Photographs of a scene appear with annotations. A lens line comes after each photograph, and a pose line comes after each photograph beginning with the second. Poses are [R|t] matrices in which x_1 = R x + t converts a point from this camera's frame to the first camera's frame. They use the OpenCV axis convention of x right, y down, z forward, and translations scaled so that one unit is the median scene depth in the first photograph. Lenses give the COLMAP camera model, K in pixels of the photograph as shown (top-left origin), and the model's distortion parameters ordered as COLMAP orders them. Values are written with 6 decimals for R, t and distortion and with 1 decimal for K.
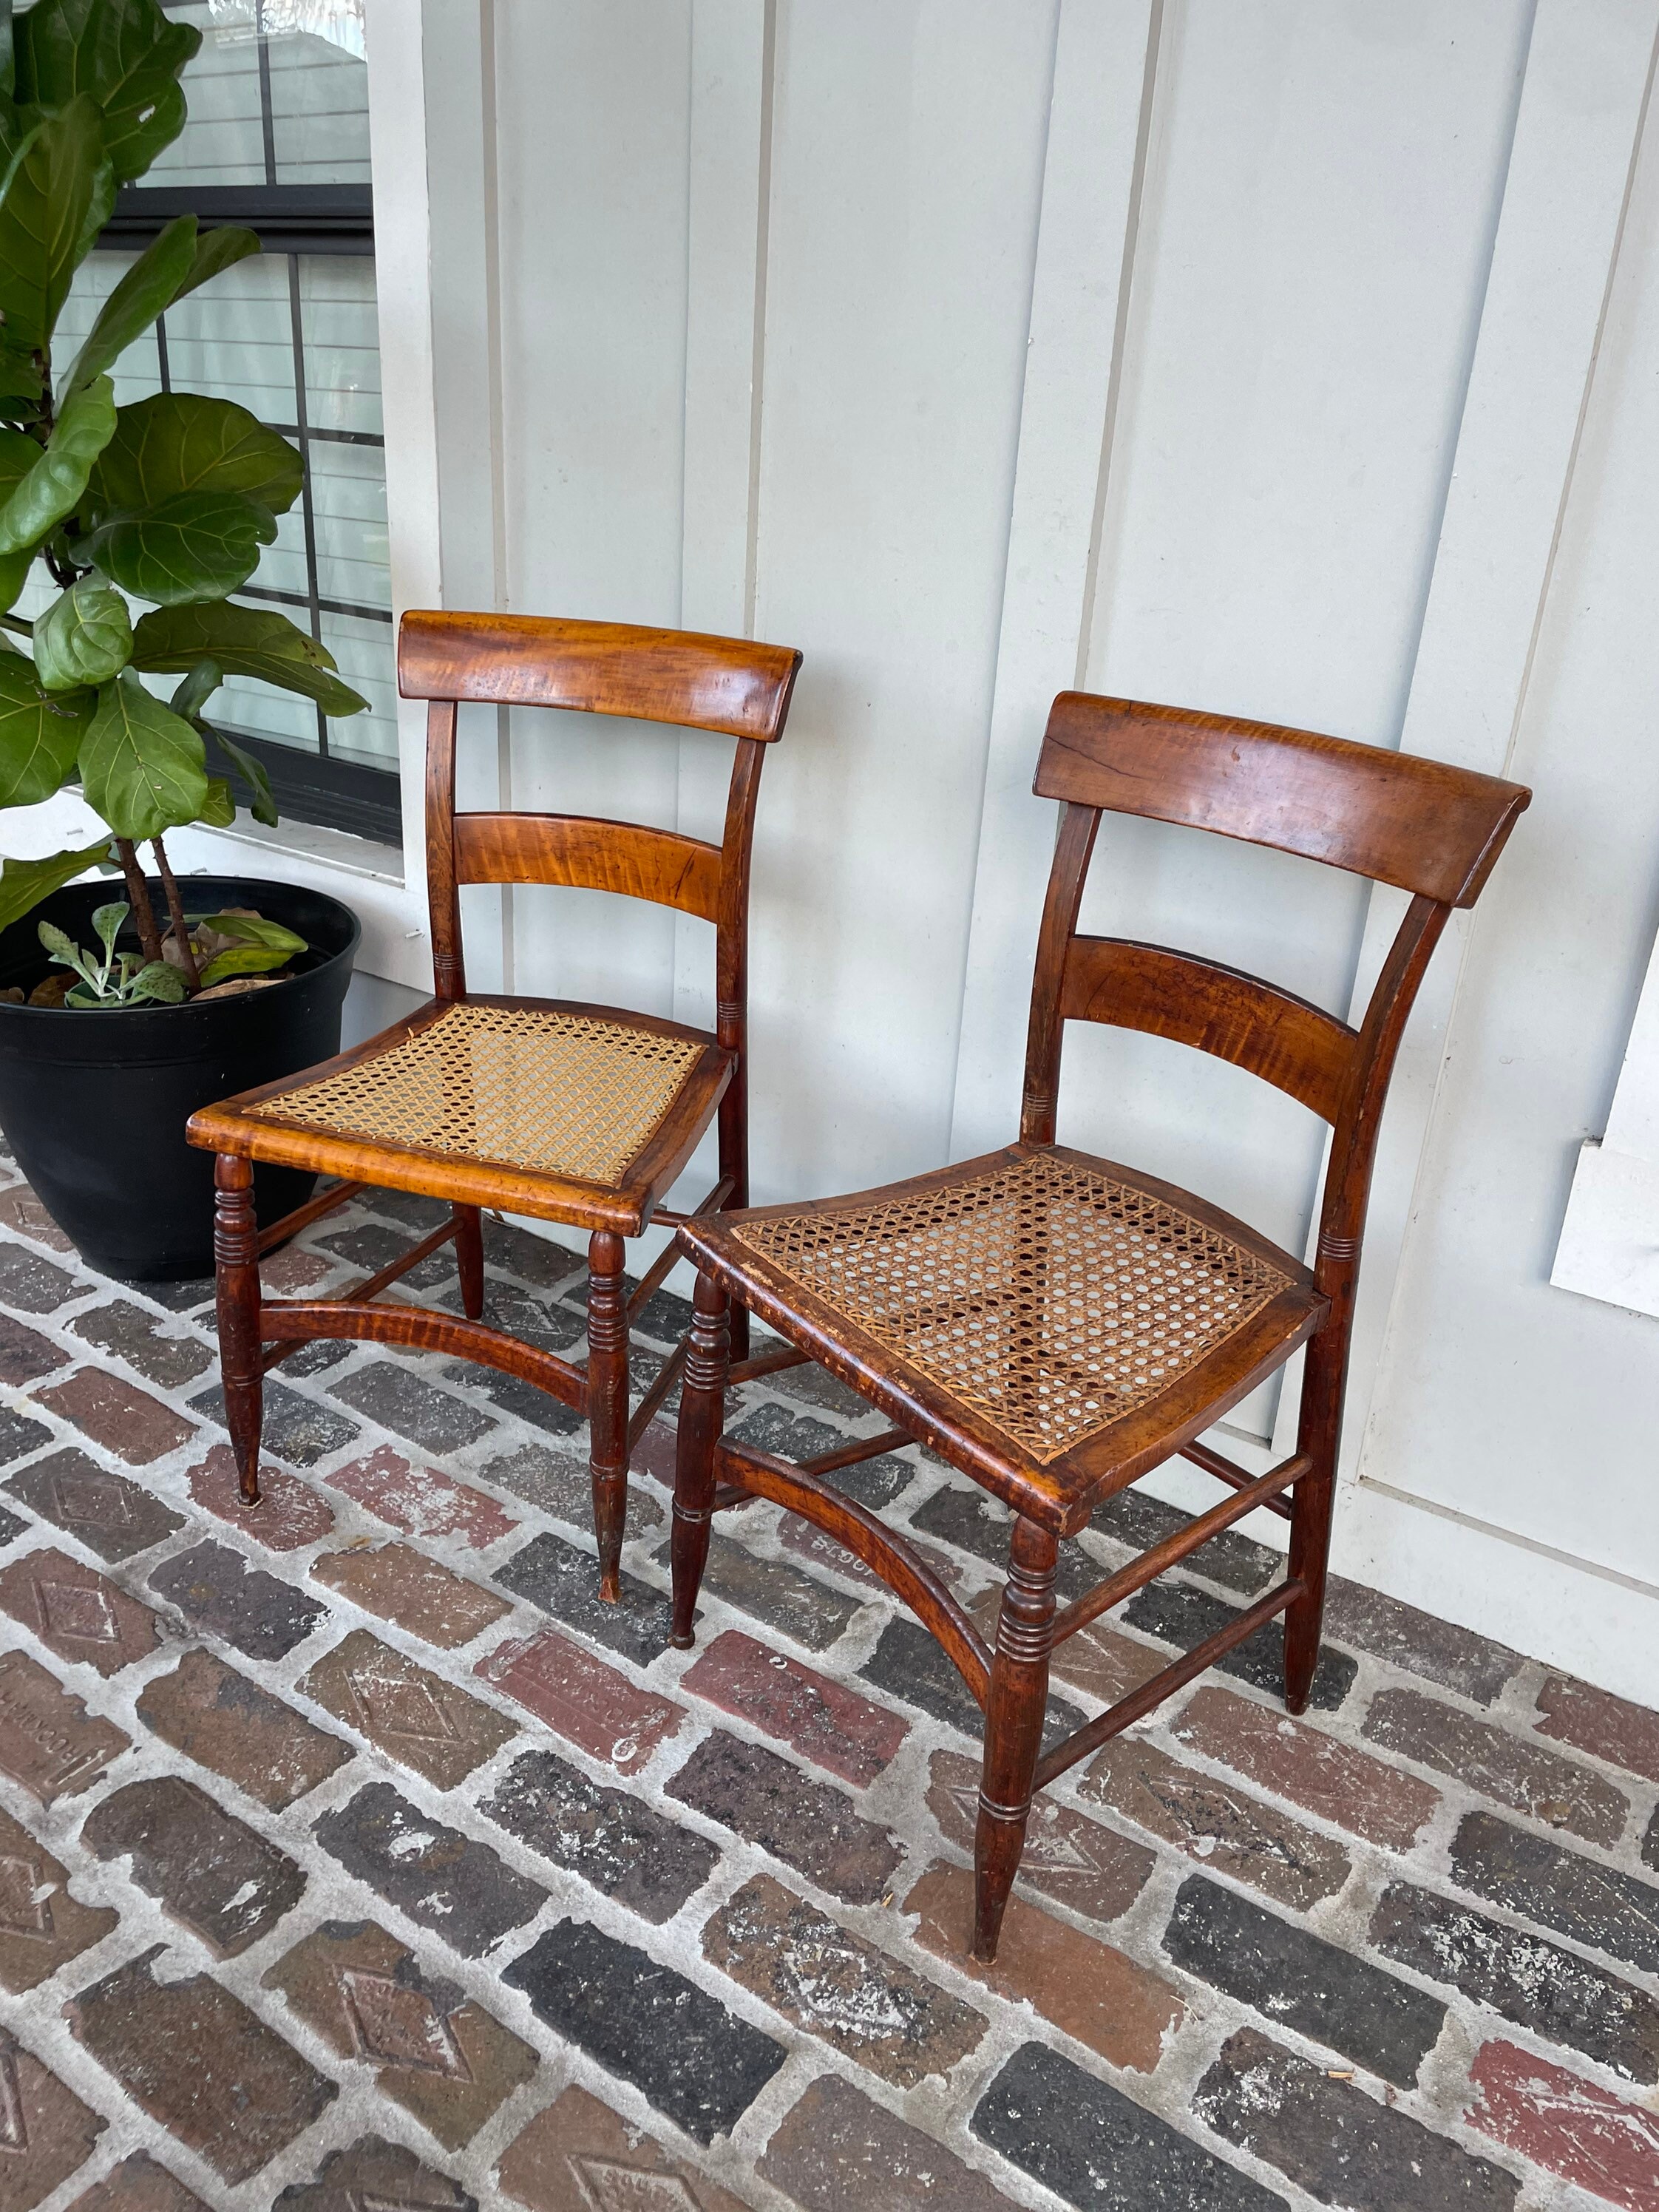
lens RADIAL K [[1684.5, 0, 806.1], [0, 1684.5, 1102.7], [0, 0, 1]] dist [0.070872, -0.094584]
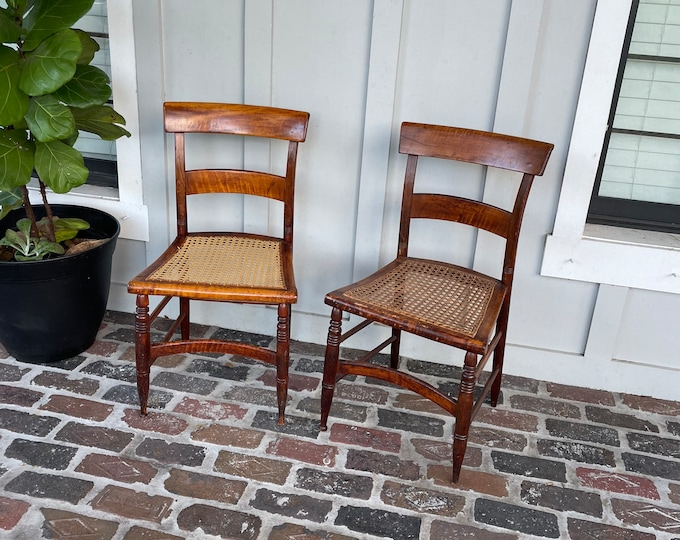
lens RADIAL K [[694.3, 0, 340.0], [0, 694.3, 270.0], [0, 0, 1]] dist [0.045998, -0.009908]
pose [[0.917994, -0.144027, 0.369517, -0.506189], [0.137923, 0.989507, 0.043038, -0.028201], [-0.371838, 0.011456, 0.928227, -0.227257]]
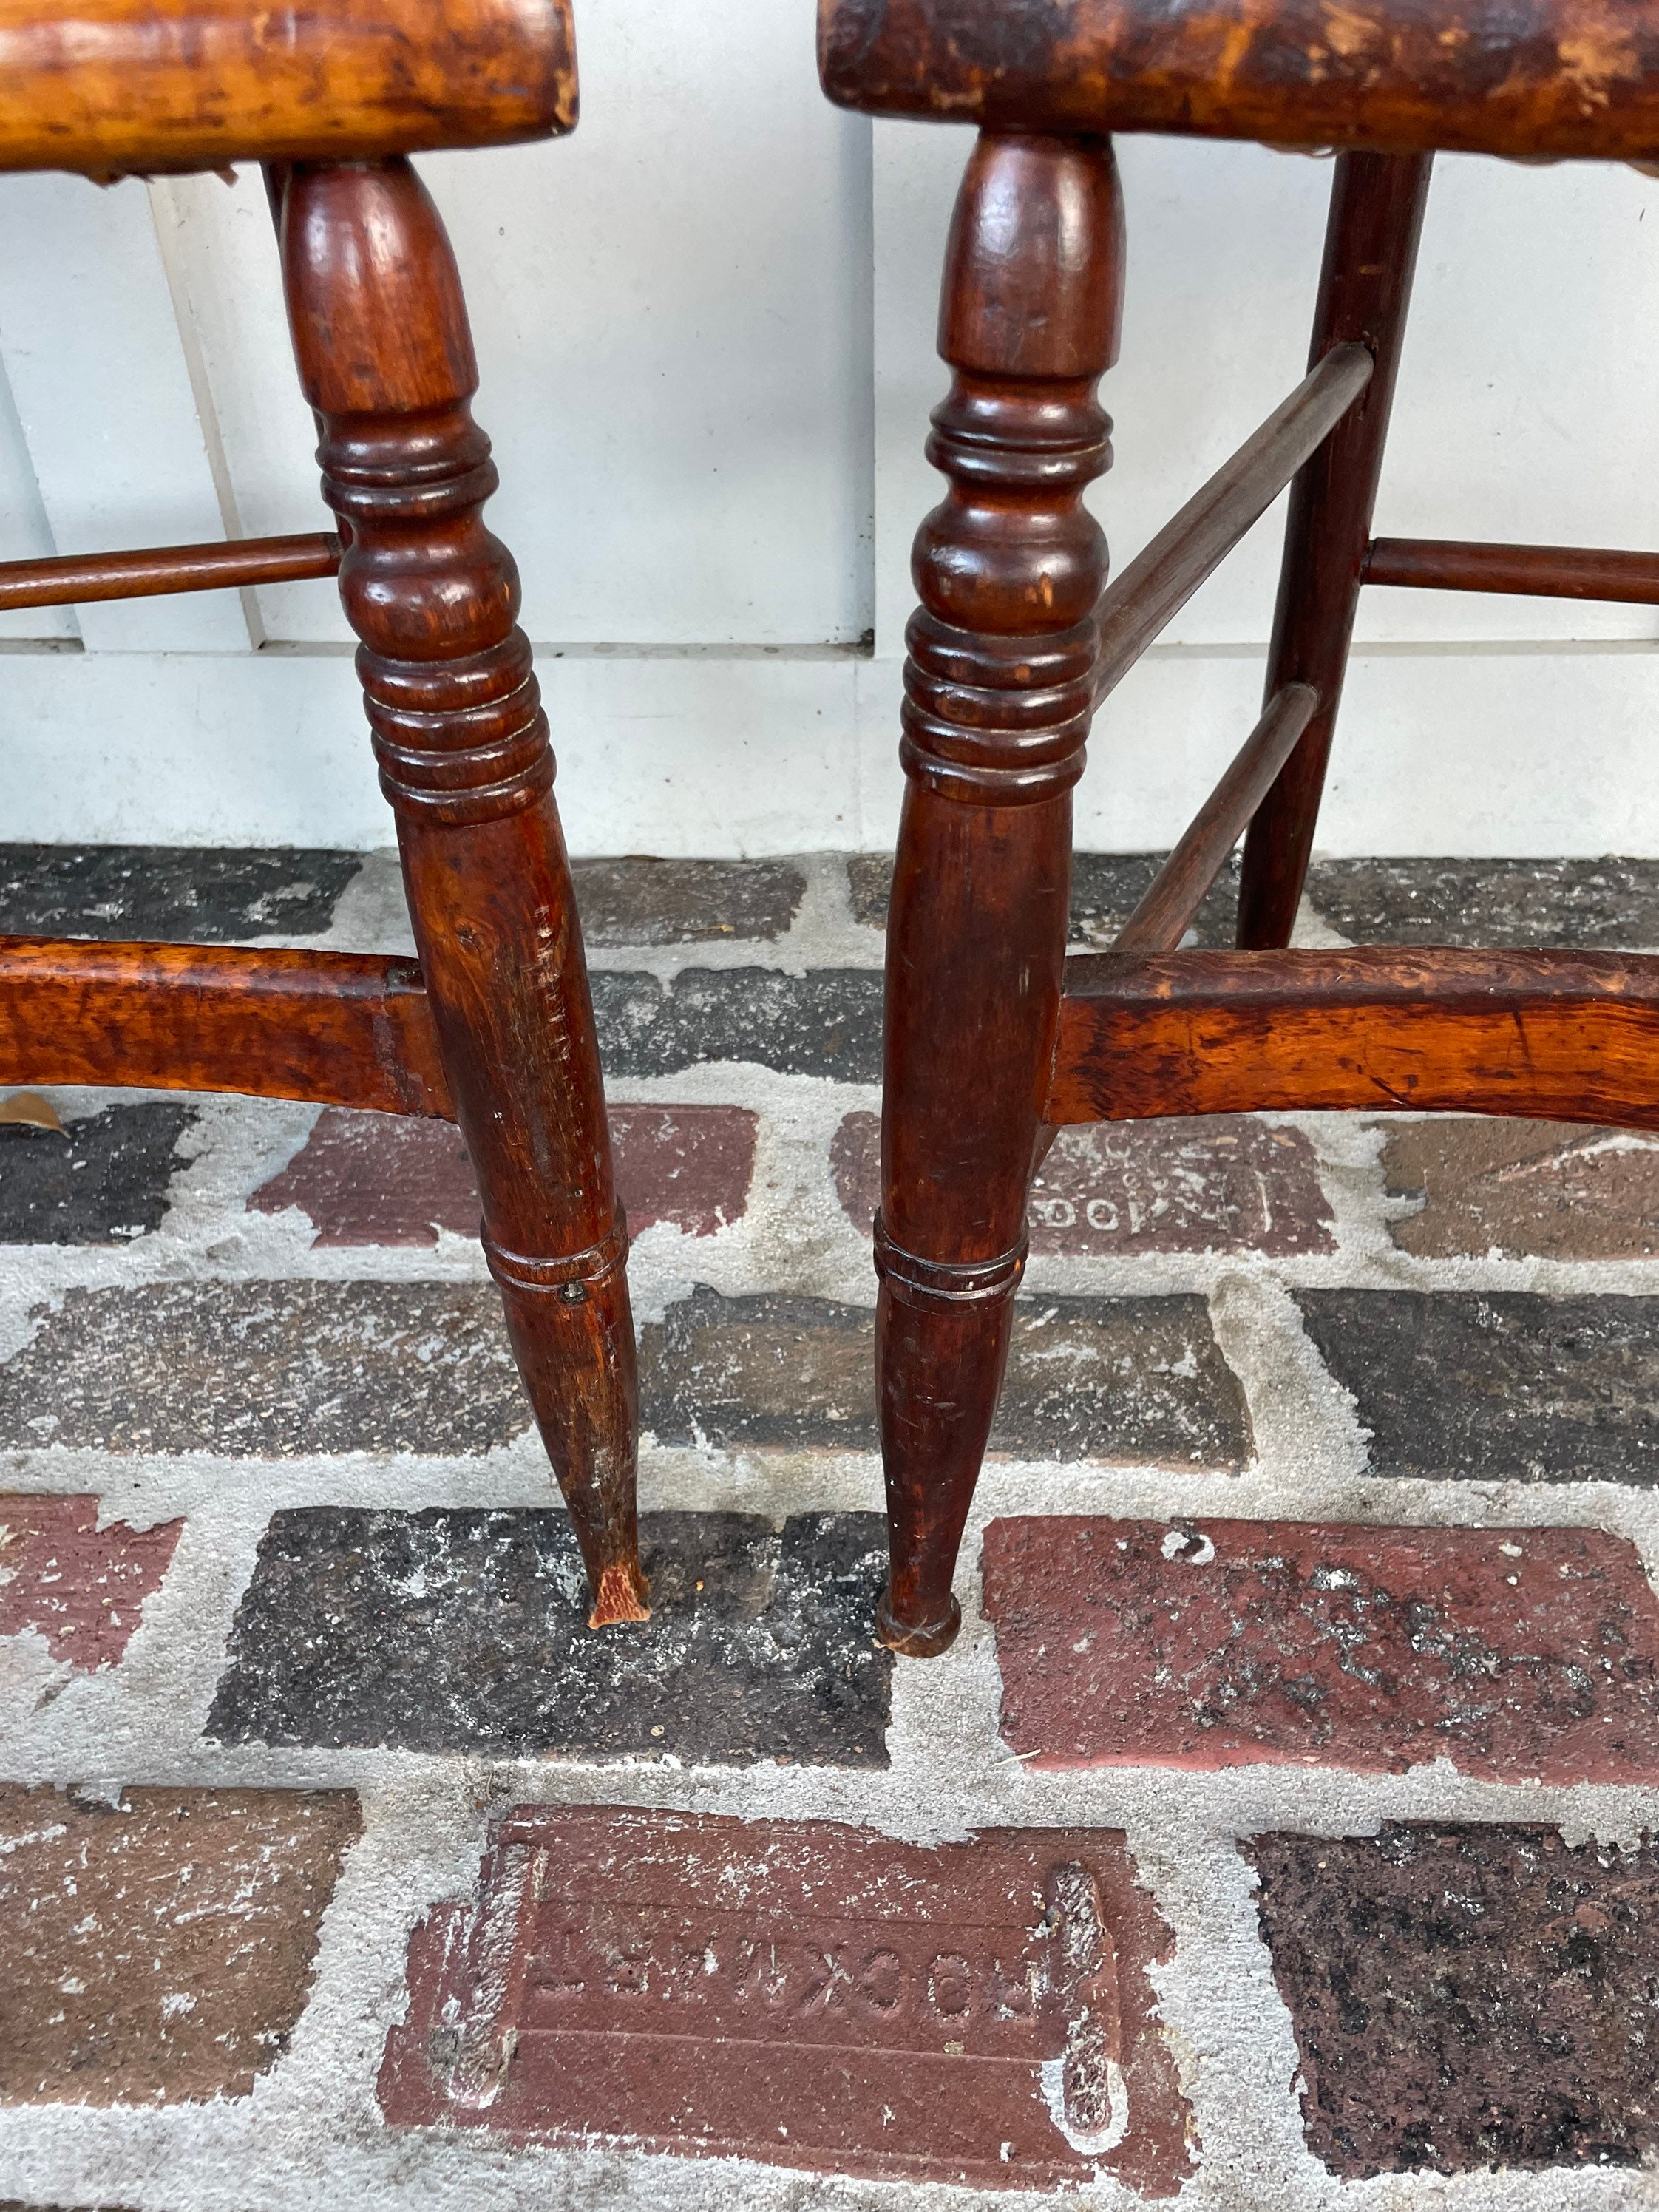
lens RADIAL K [[1684.5, 0, 806.1], [0, 1684.5, 1102.7], [0, 0, 1]] dist [0.070872, -0.094584]
pose [[0.842504, -0.371065, 0.390510, -0.191907], [0.269951, 0.918155, 0.290032, 0.130311], [-0.466169, -0.138934, 0.873718, 0.778429]]
